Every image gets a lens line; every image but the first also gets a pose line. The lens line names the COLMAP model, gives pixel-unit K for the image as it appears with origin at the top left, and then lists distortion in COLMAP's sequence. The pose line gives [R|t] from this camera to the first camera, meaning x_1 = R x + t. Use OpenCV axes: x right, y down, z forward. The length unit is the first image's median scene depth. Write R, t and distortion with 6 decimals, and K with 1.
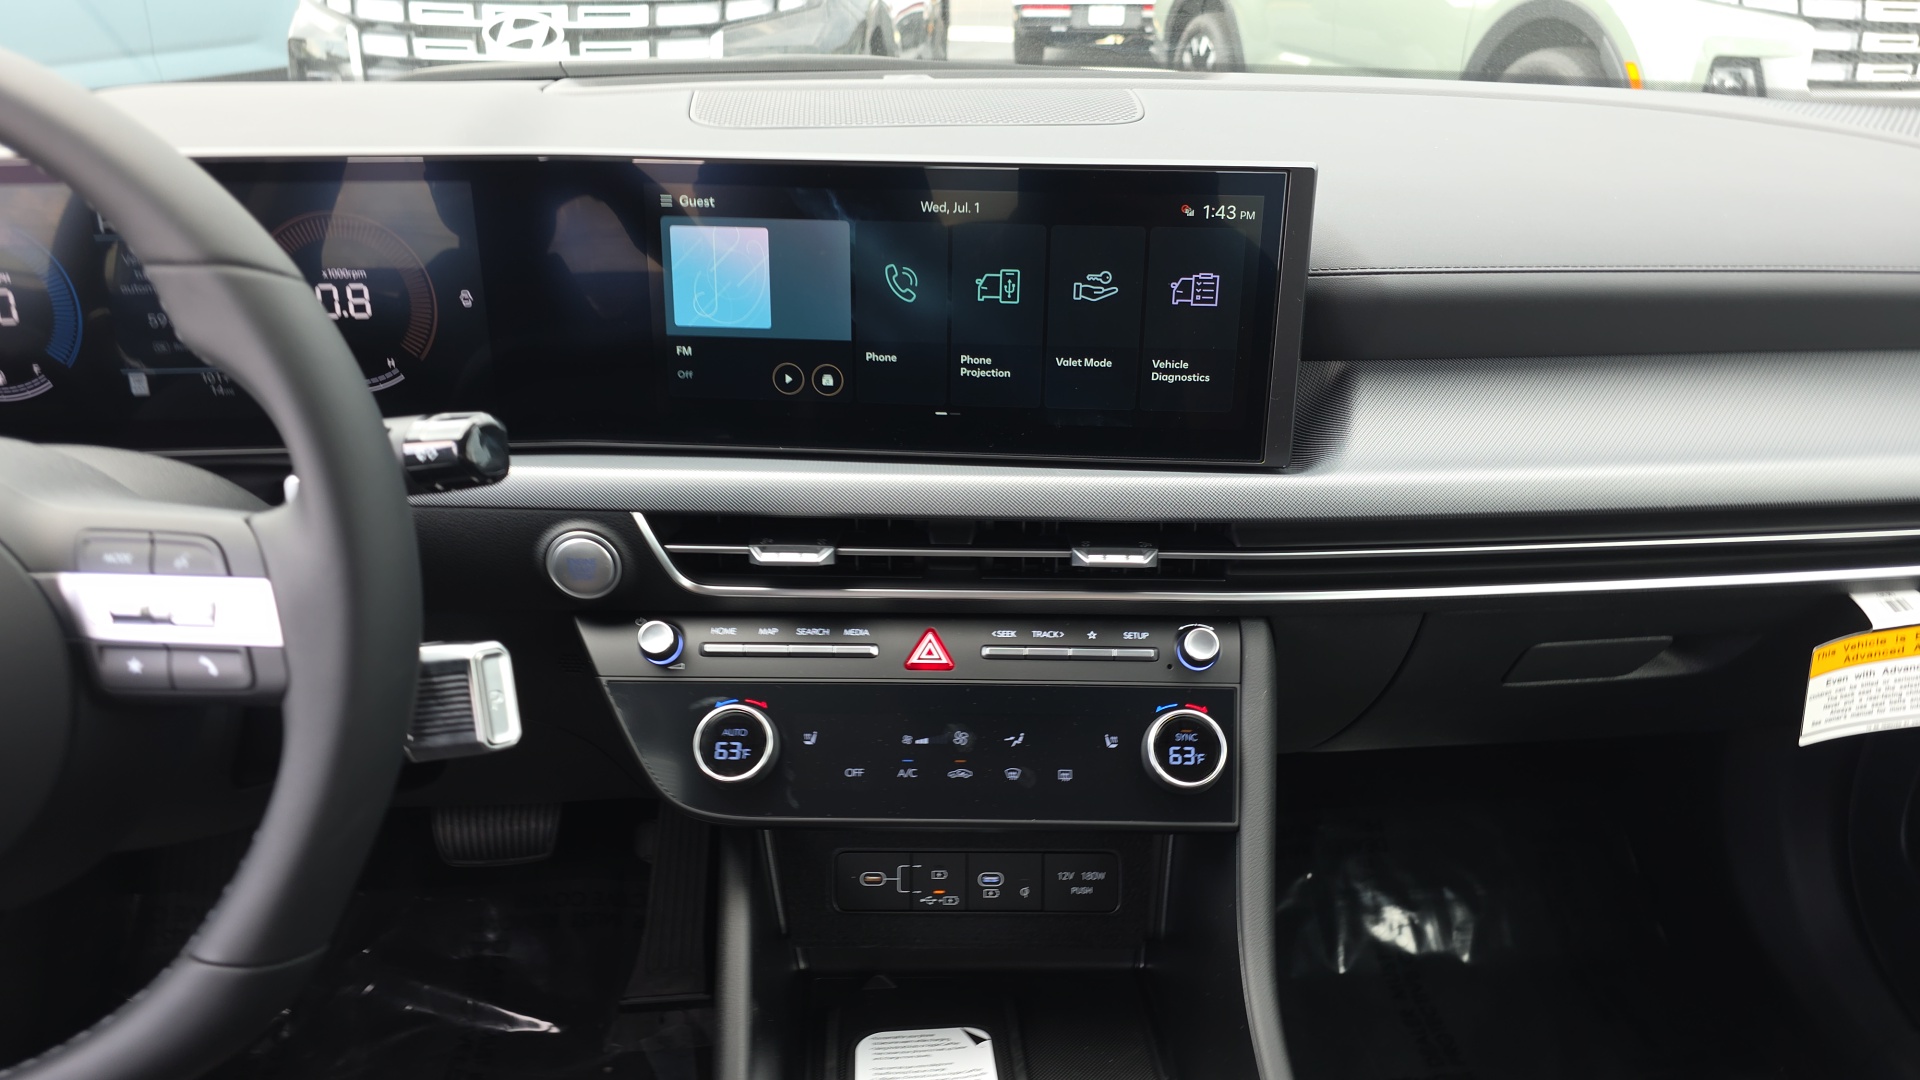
lens RADIAL K [[1305.6, 0, 960.0], [0, 1305.6, 540.0], [0, 0, 1]] dist [0.063534, -0.058974]
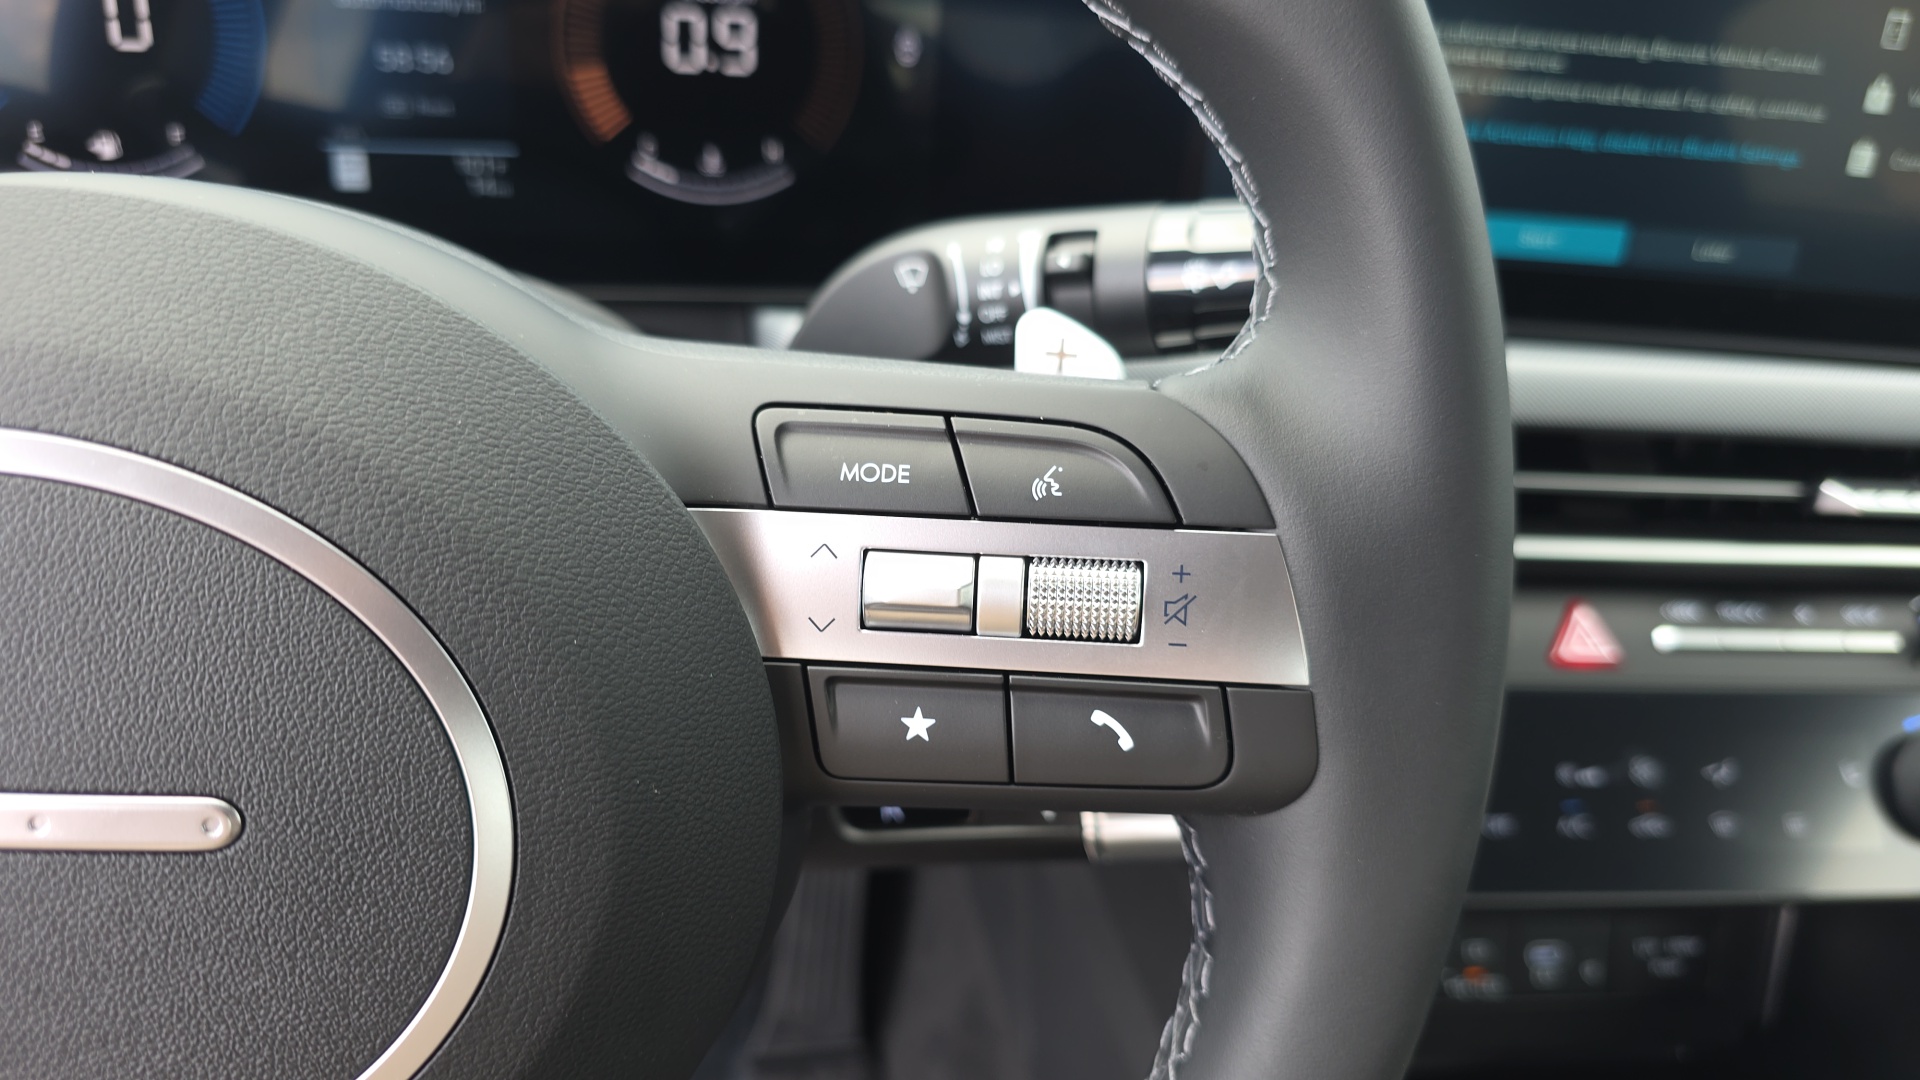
lens RADIAL K [[1376.0, 0, 950.2], [0, 1376.0, 556.5], [0, 0, 1]] dist [0.043343, -0.070252]
pose [[0.993301, 0.012766, 0.114846, -0.422205], [-0.020108, 0.997811, 0.063003, 0.007818], [-0.113790, -0.064890, 0.991383, 0.354581]]
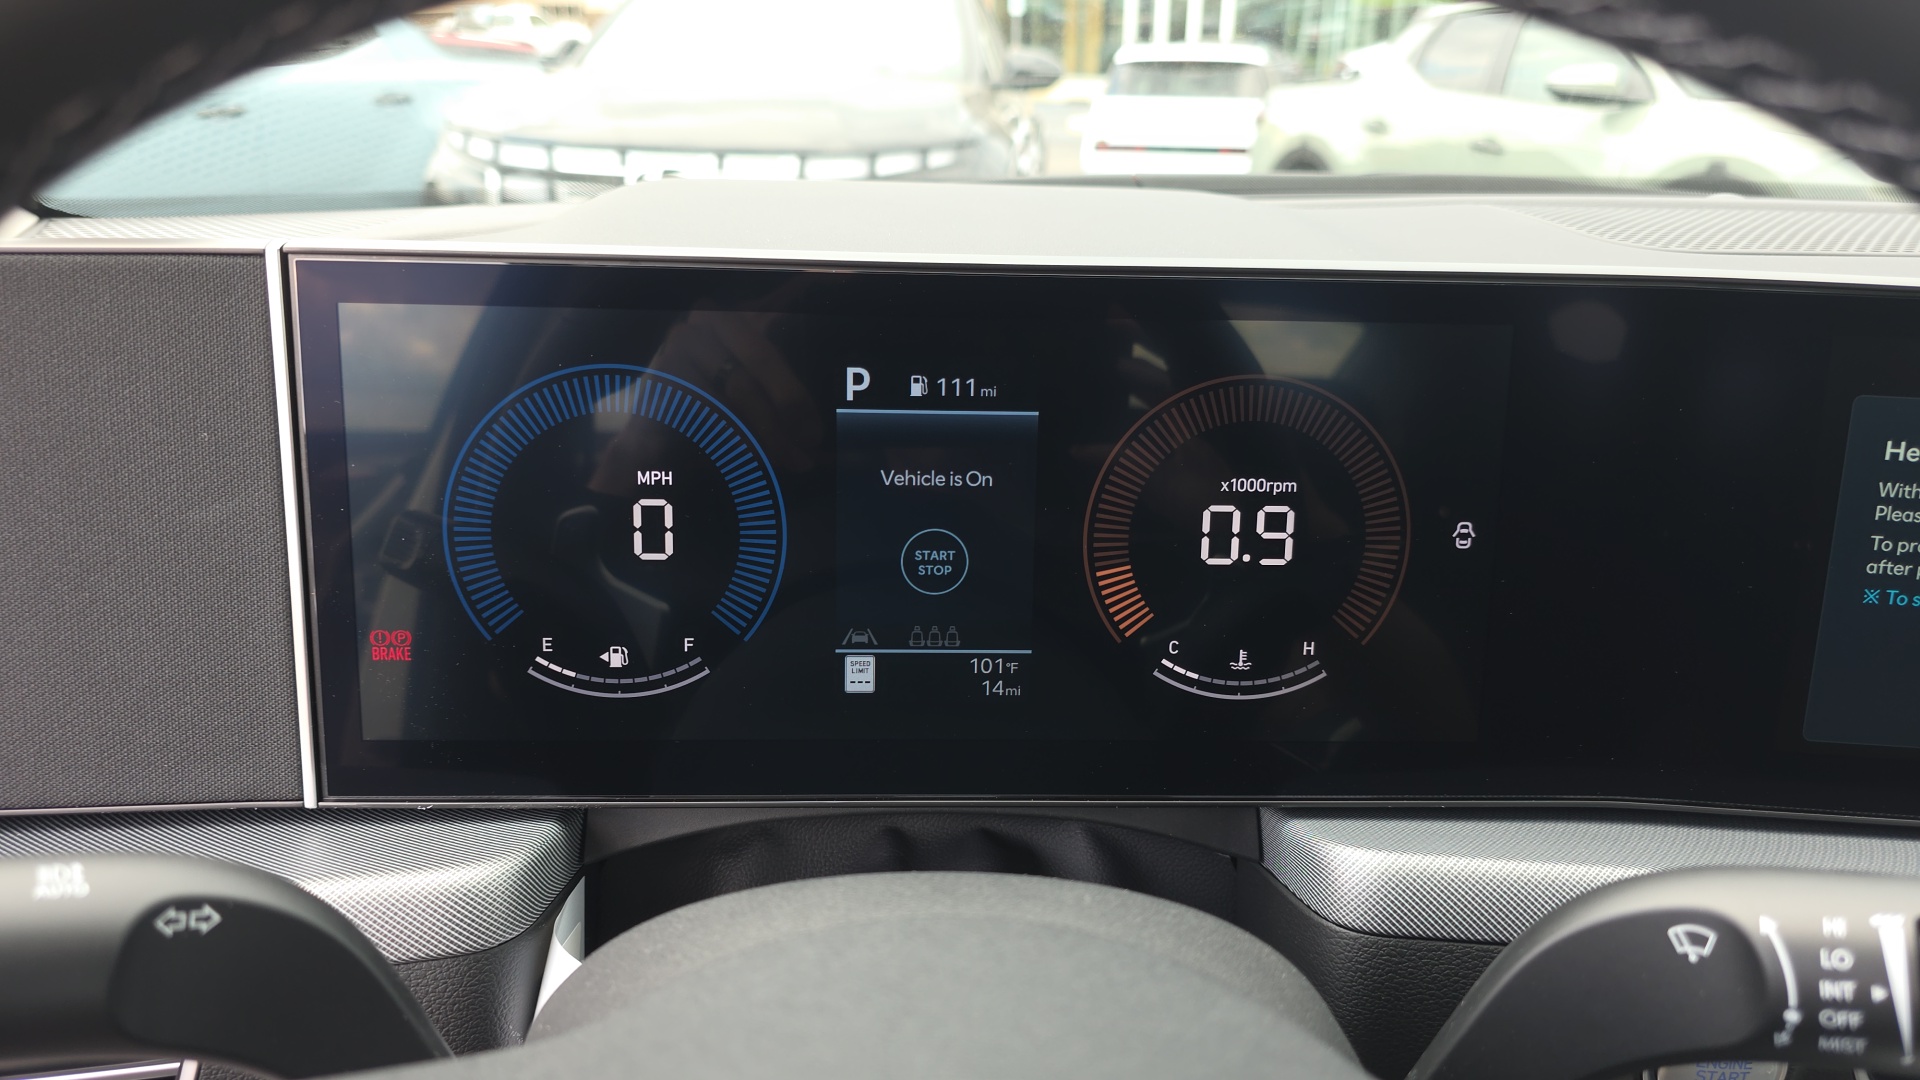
lens RADIAL K [[1326.8, 0, 951.1], [0, 1326.8, 567.5], [0, 0, 1]] dist [0.068614, -0.084920]
pose [[0.999252, 0.028929, -0.025660, -0.565098], [-0.031362, 0.994480, -0.100131, -0.108176], [0.022622, 0.100861, 0.994643, 0.452039]]
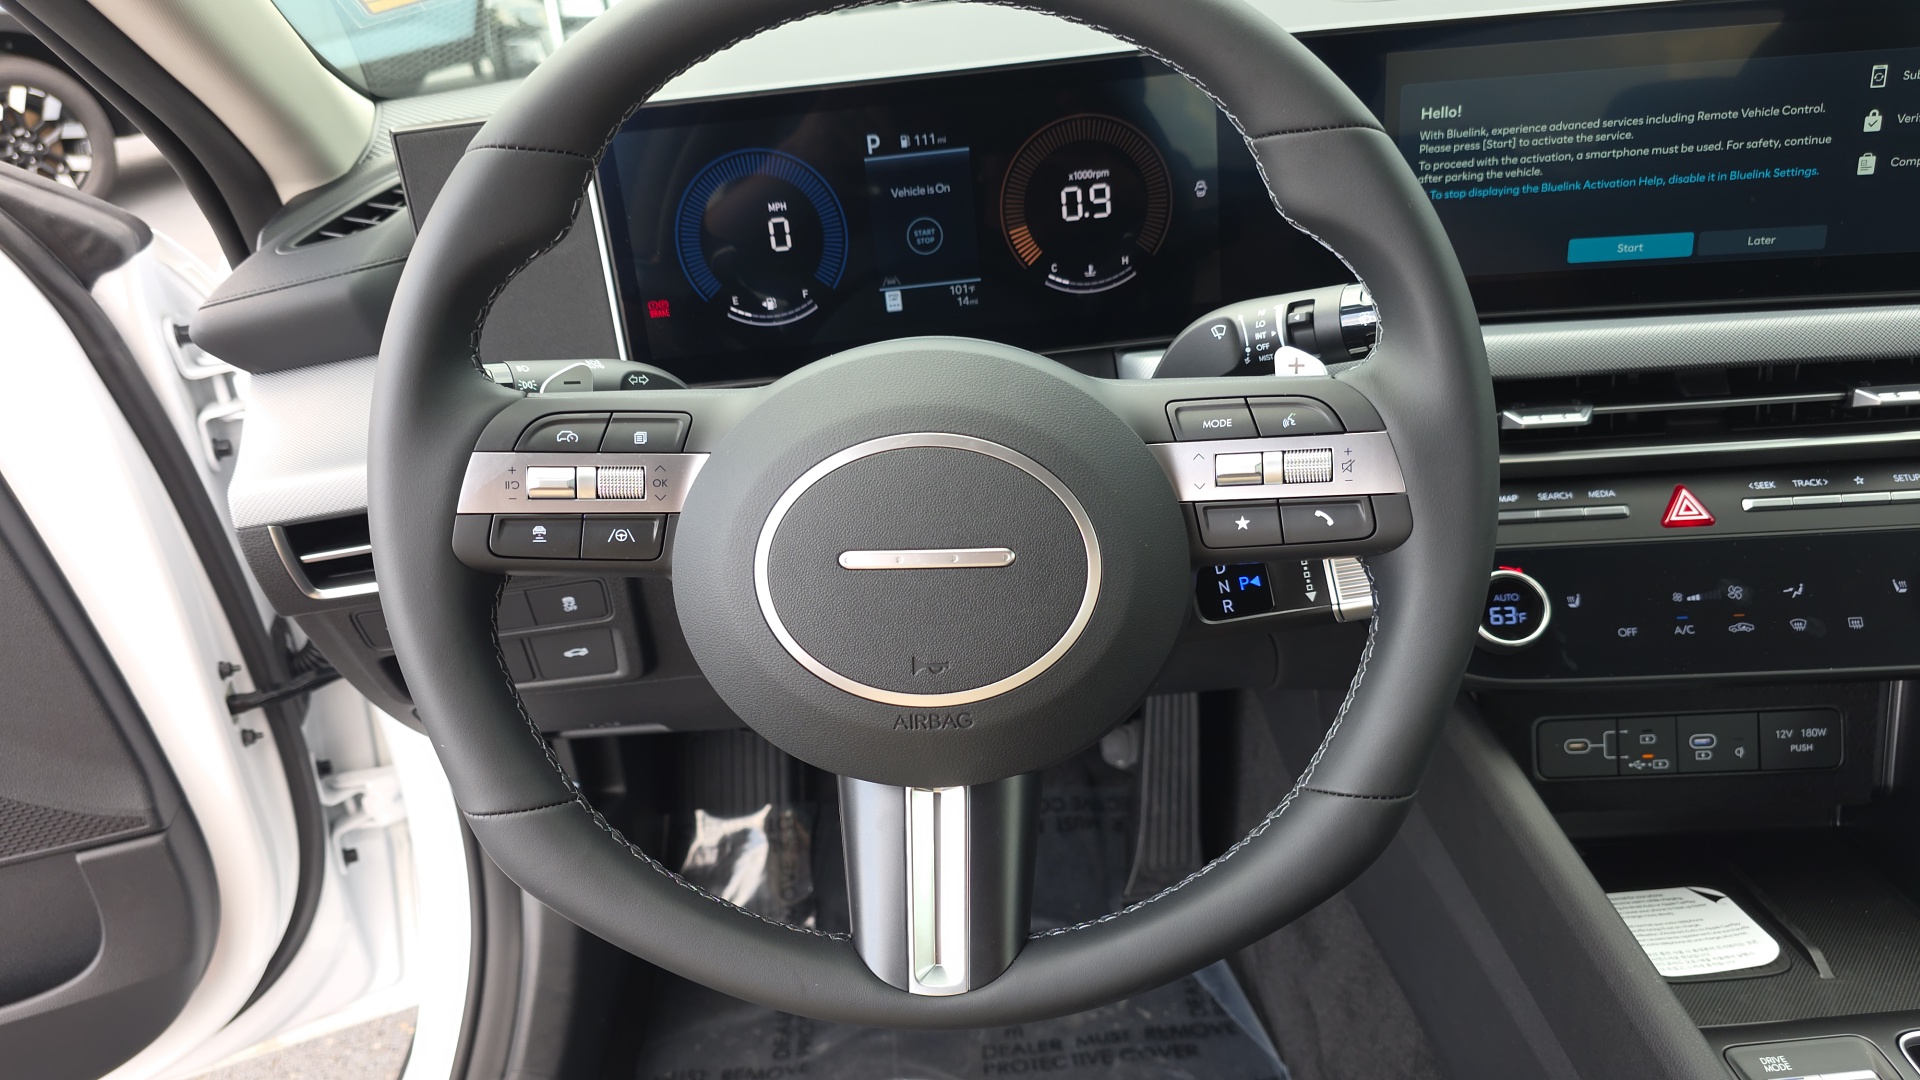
lens RADIAL K [[1326.8, 0, 951.1], [0, 1326.8, 567.5], [0, 0, 1]] dist [0.068614, -0.084920]
pose [[0.992887, -0.062254, -0.101492, -0.476310], [0.068585, 0.995831, 0.060135, 0.031937], [0.097326, -0.066668, 0.993017, -0.058571]]
